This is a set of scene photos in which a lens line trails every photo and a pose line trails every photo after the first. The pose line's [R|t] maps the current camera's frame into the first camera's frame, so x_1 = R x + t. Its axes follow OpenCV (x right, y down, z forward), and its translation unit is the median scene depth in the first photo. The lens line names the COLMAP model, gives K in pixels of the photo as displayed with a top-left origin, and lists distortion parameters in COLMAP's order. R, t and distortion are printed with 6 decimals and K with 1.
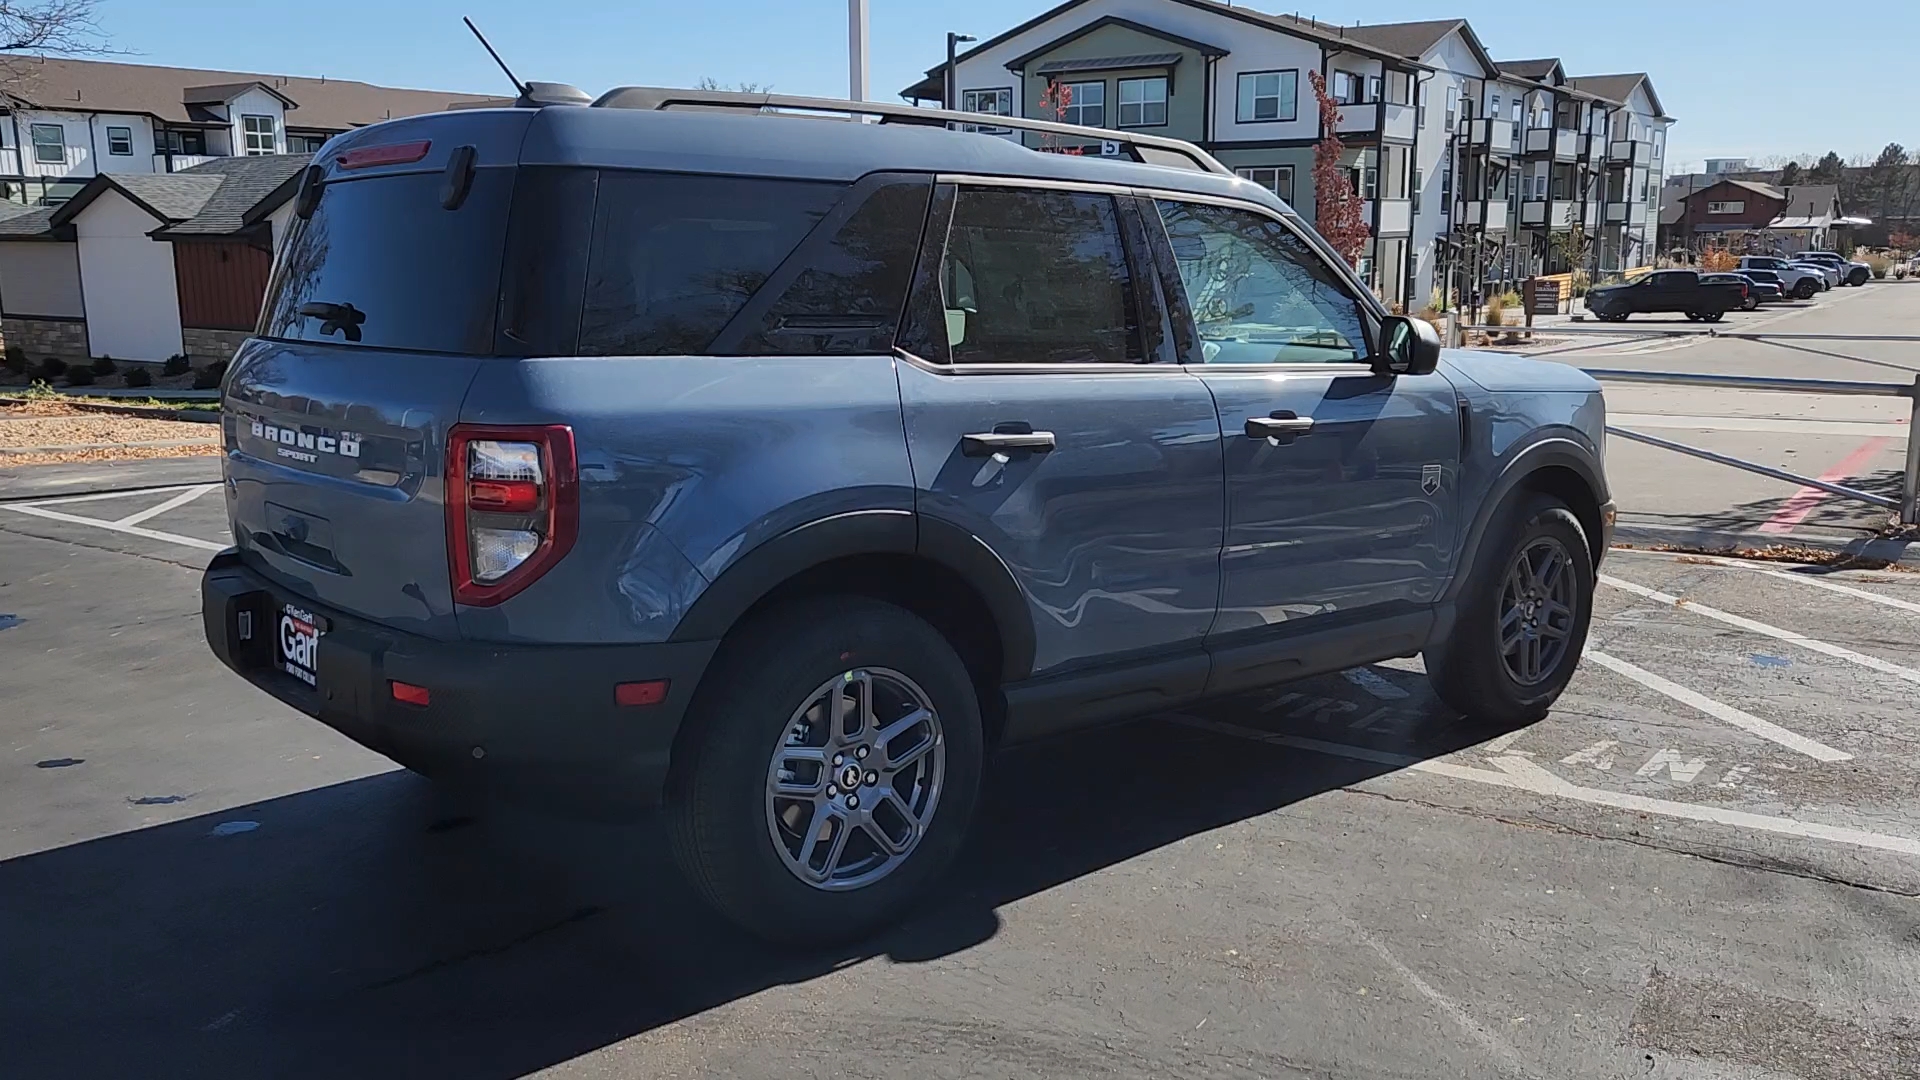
lens RADIAL K [[1630.4, 0, 942.0], [0, 1630.4, 538.9], [0, 0, 1]] dist [0.018786, 0.005247]
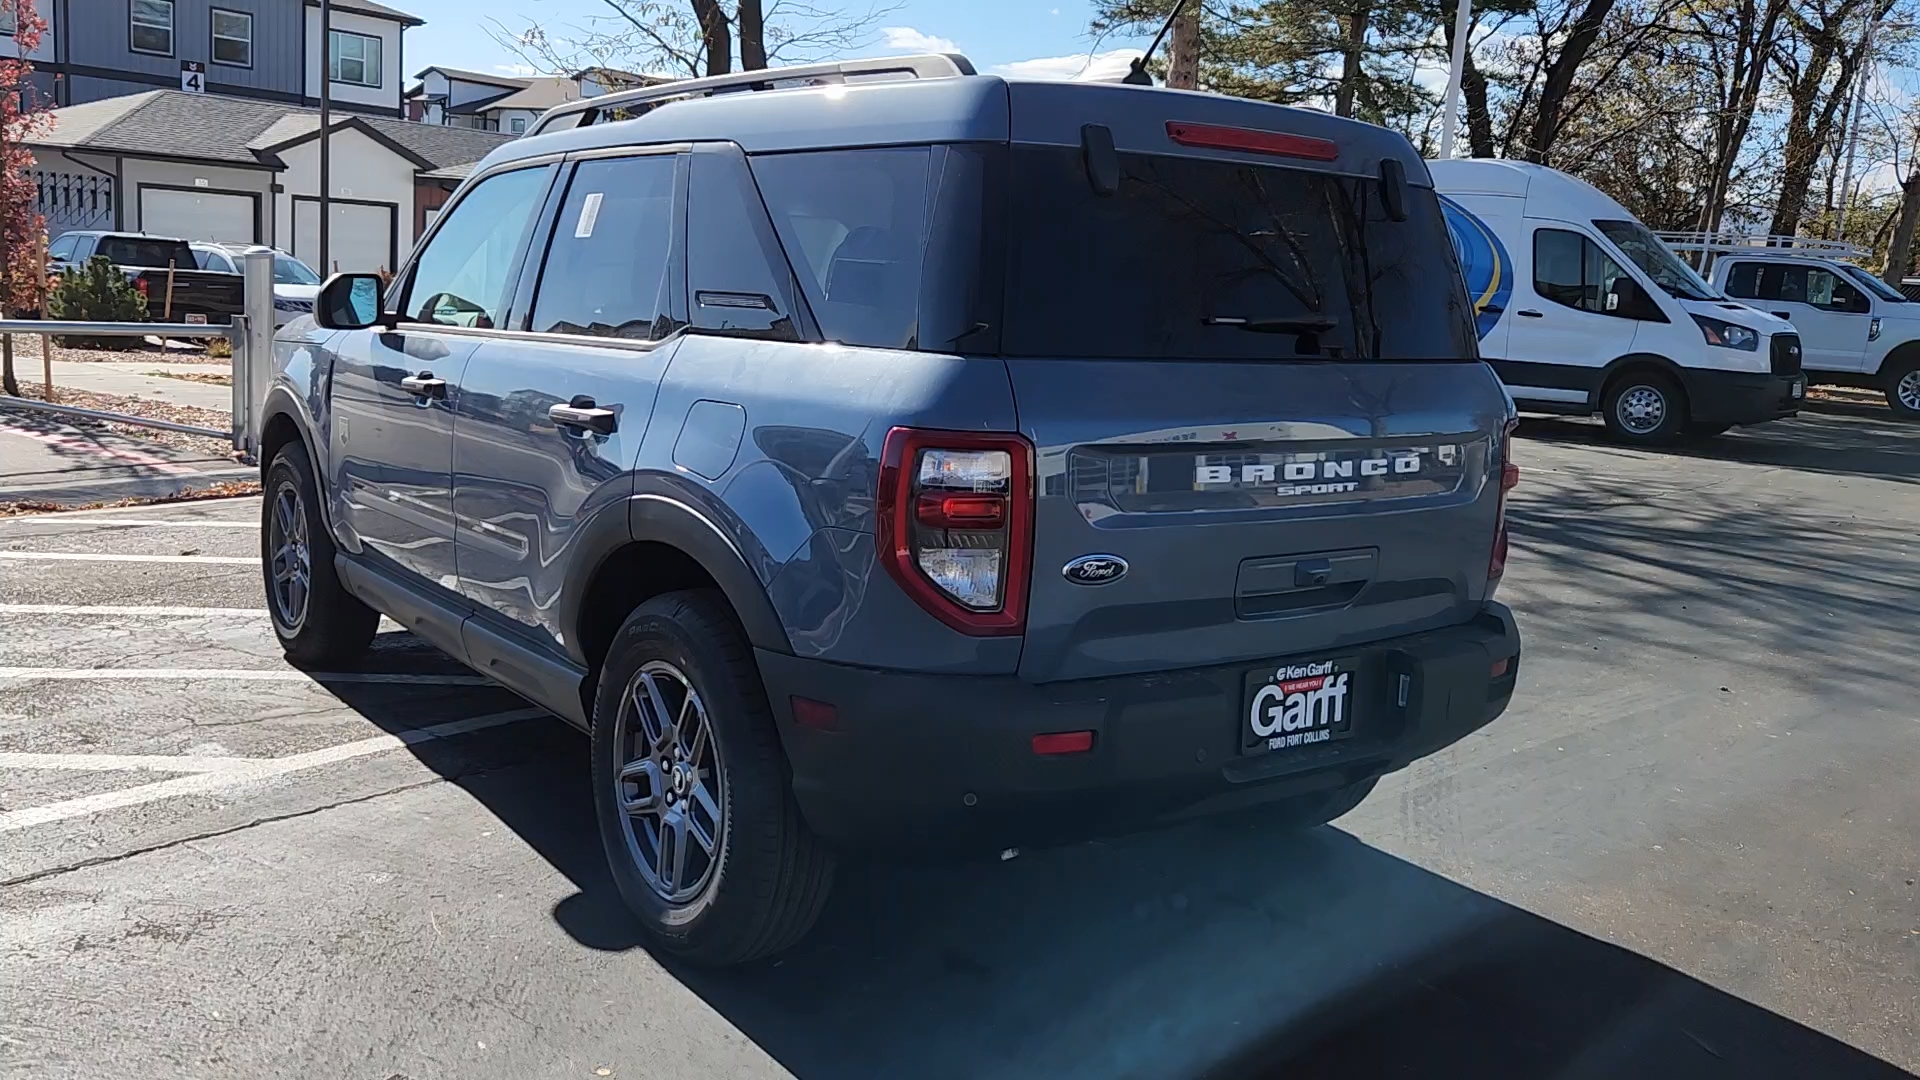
lens RADIAL K [[1685.0, 0, 960.0], [0, 1685.0, 540.0], [0, 0, 1]] dist [0.010112, 0.007351]
pose [[0.080852, -0.162609, 0.983372, -0.969436], [0.112224, 0.981814, 0.153124, -0.136982], [-0.990388, 0.097977, 0.097630, 0.822532]]
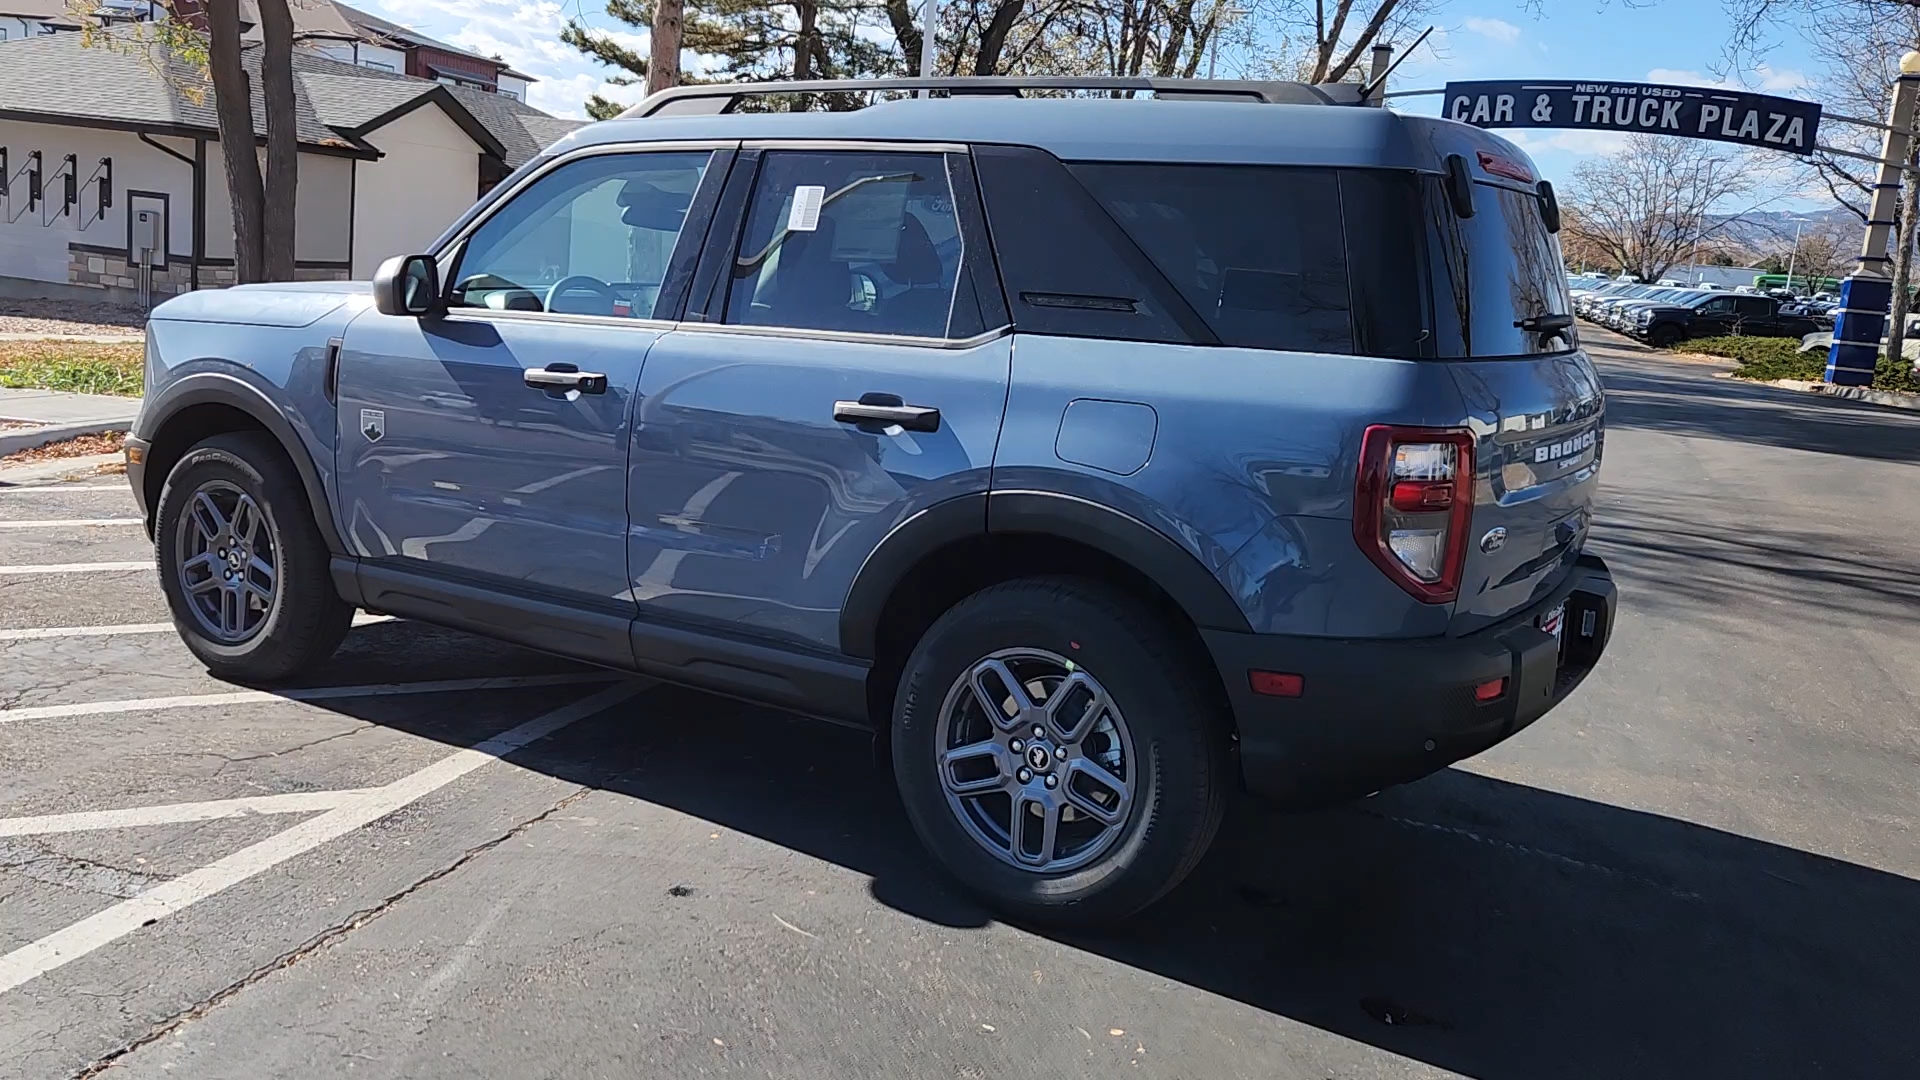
lens RADIAL K [[1685.0, 0, 960.0], [0, 1685.0, 540.0], [0, 0, 1]] dist [0.010112, 0.007351]
pose [[-0.307160, -0.191885, 0.932112, -0.966696], [0.085353, 0.969959, 0.227803, -0.211968], [-0.947823, 0.149531, -0.281554, 1.258743]]
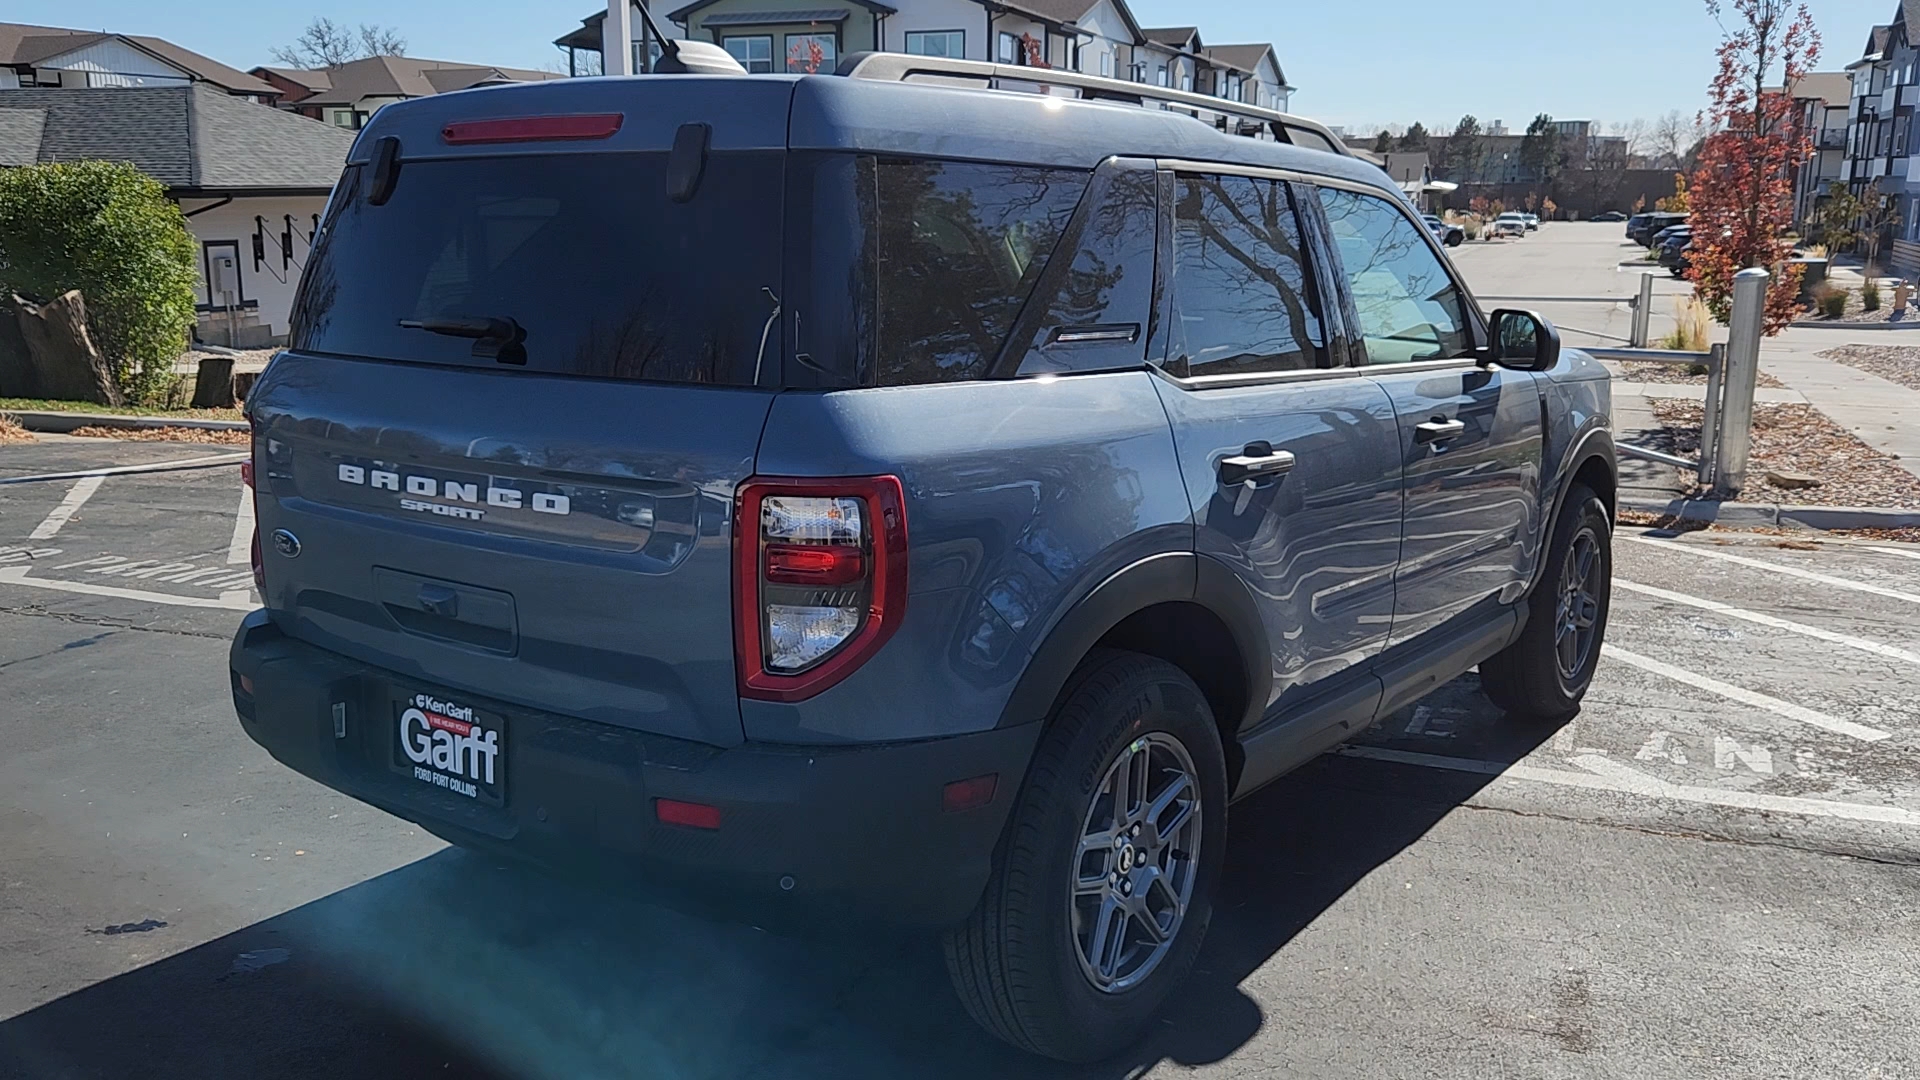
lens RADIAL K [[1630.4, 0, 942.0], [0, 1630.4, 538.9], [0, 0, 1]] dist [0.018786, 0.005247]
pose [[0.975984, -0.037040, 0.214668, -0.245156], [0.031472, 0.999075, 0.029300, -0.039146], [-0.215555, -0.021840, 0.976247, 0.131724]]
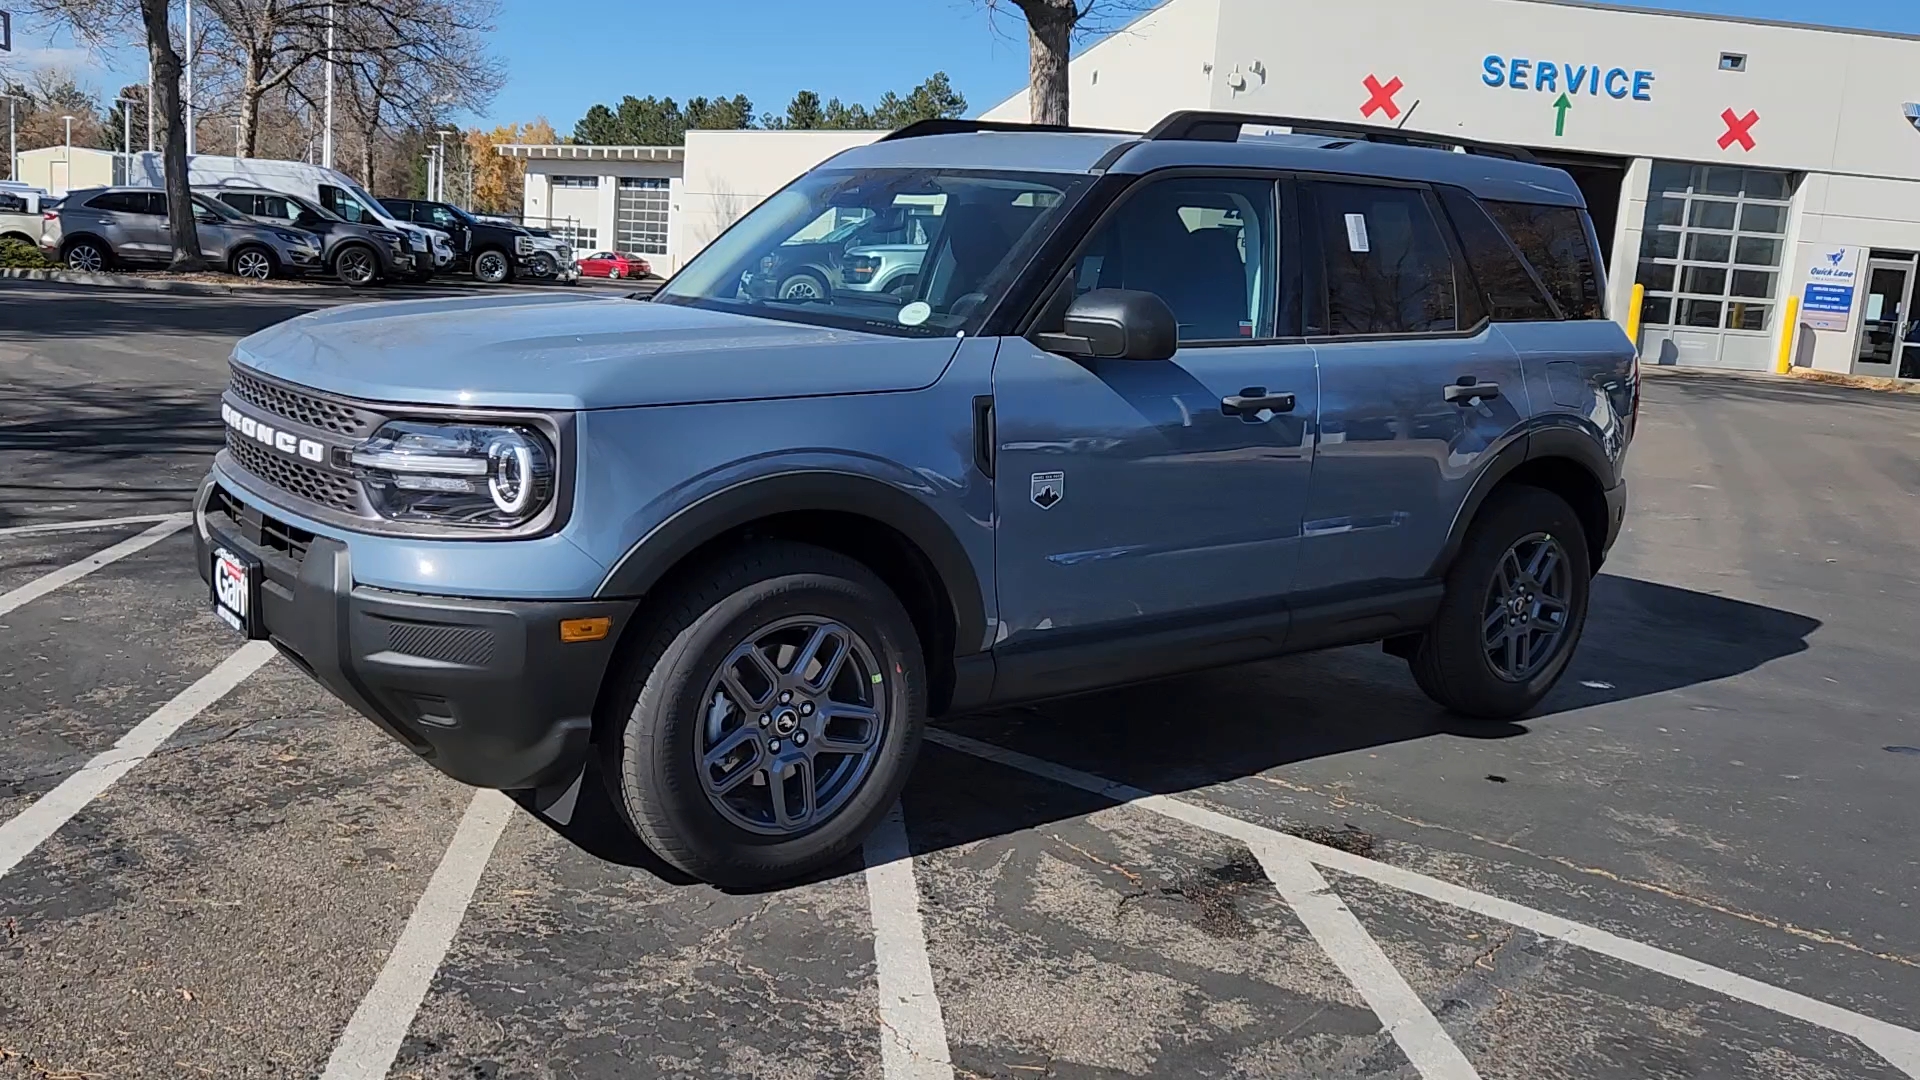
lens RADIAL K [[1630.4, 0, 942.0], [0, 1630.4, 538.9], [0, 0, 1]] dist [0.018786, 0.005247]
pose [[-0.996139, -0.073479, 0.048046, 0.052428], [-0.053205, 0.940581, 0.335374, -0.329156], [-0.069834, 0.331523, -0.940859, 2.062865]]
